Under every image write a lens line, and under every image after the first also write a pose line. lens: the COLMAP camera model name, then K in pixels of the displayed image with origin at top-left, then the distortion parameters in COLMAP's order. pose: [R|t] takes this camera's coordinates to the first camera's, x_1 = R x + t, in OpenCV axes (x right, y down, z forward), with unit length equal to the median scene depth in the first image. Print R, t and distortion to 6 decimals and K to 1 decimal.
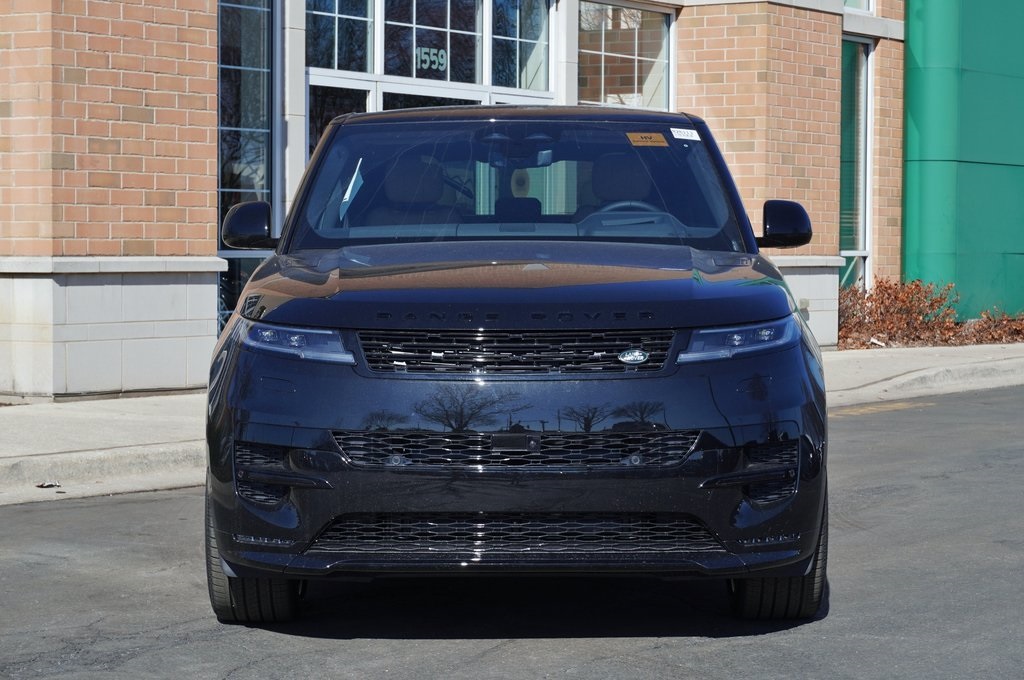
lens RADIAL K [[2596.7, 0, 511.3], [0, 2596.7, 339.7], [0, 0, 1]] dist [-0.118948, 0.000000]
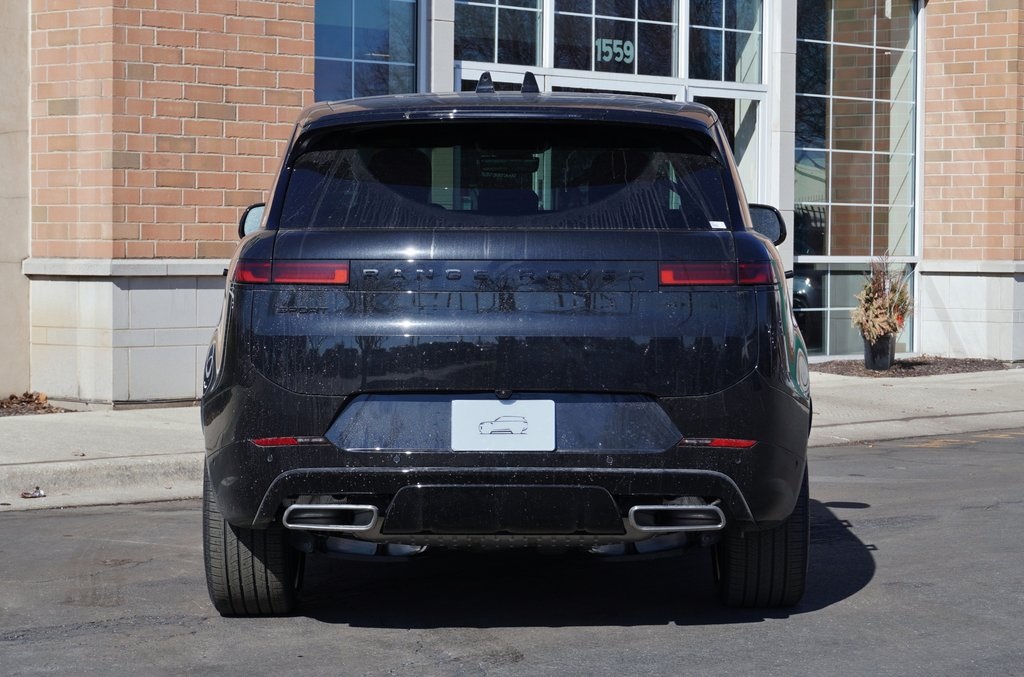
lens RADIAL K [[2596.7, 0, 512.3], [0, 2596.7, 338.1], [0, 0, 1]] dist [-0.118948, 0.000000]
pose [[0.971599, 0.008626, -0.236476, 0.192396], [-0.009418, 0.999953, -0.002218, -0.001775], [0.236446, 0.004382, 0.971635, 0.093240]]
